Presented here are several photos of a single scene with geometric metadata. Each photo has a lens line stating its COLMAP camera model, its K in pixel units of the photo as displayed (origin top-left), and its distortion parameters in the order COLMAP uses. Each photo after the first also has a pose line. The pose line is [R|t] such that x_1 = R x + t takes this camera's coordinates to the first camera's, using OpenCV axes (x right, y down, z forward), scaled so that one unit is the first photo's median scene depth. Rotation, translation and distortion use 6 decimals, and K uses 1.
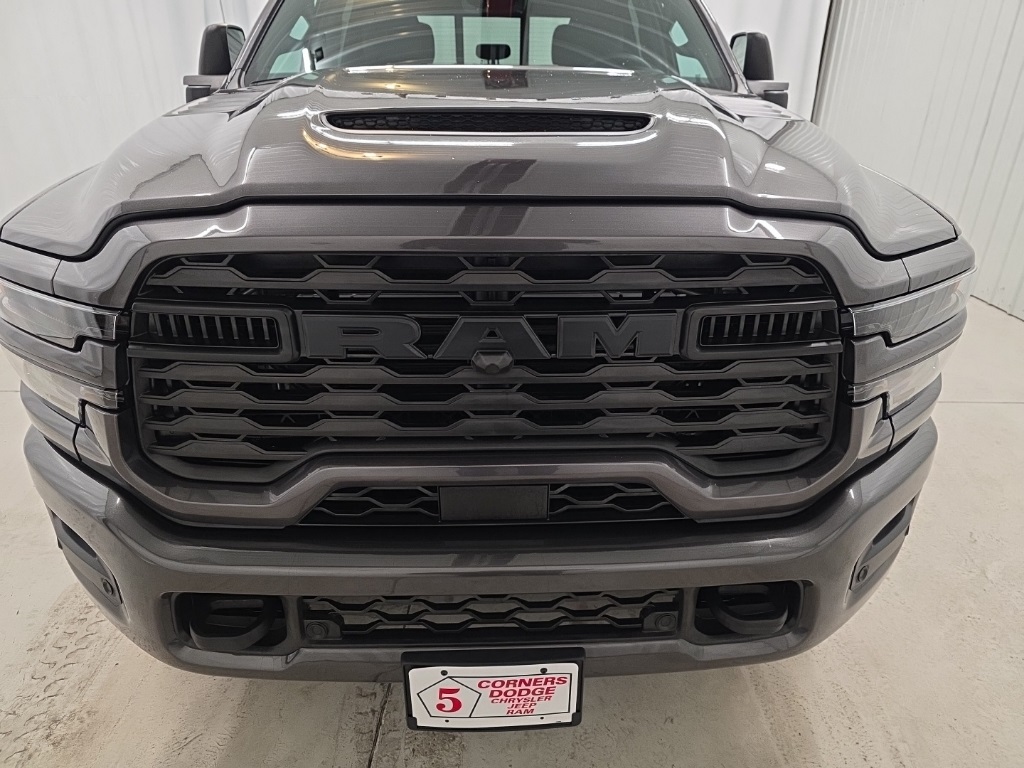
lens RADIAL K [[681.4, 0, 519.1], [0, 681.4, 385.0], [0, 0, 1]] dist [0.046895, -0.040158]
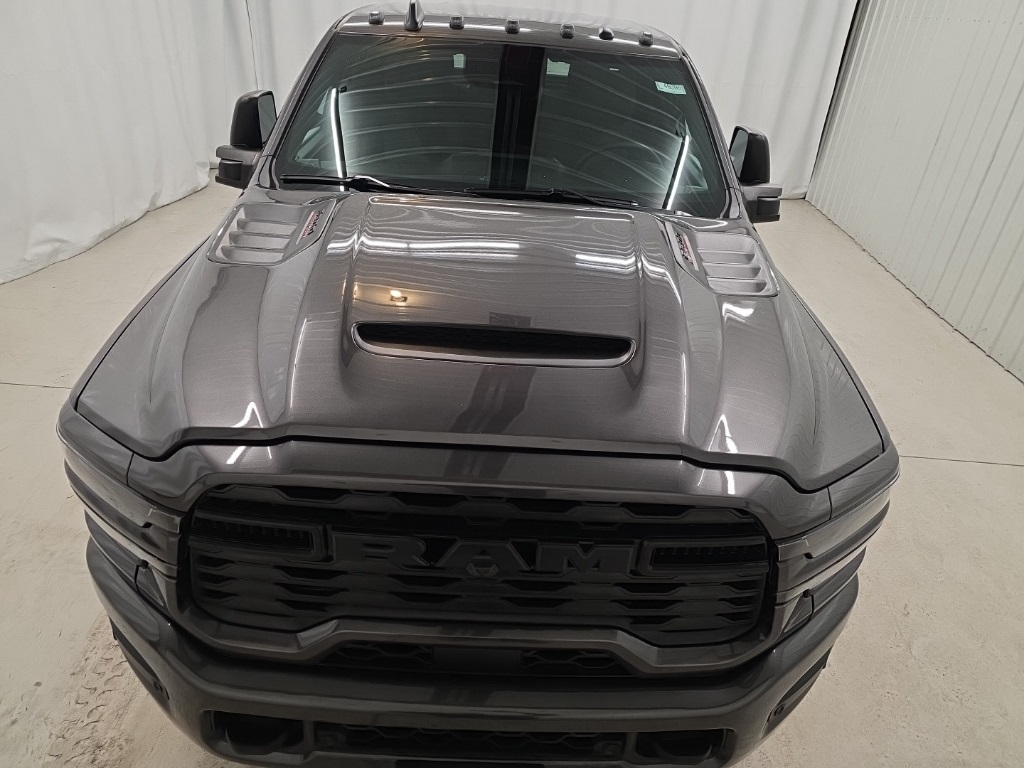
lens RADIAL K [[679.8, 0, 514.9], [0, 679.8, 382.2], [0, 0, 1]] dist [0.043707, -0.037033]
pose [[0.997707, 0.067685, 0.000471, -0.003757], [-0.067476, 0.994029, 0.085752, -0.402535], [0.005336, -0.085587, 0.996316, -0.167843]]
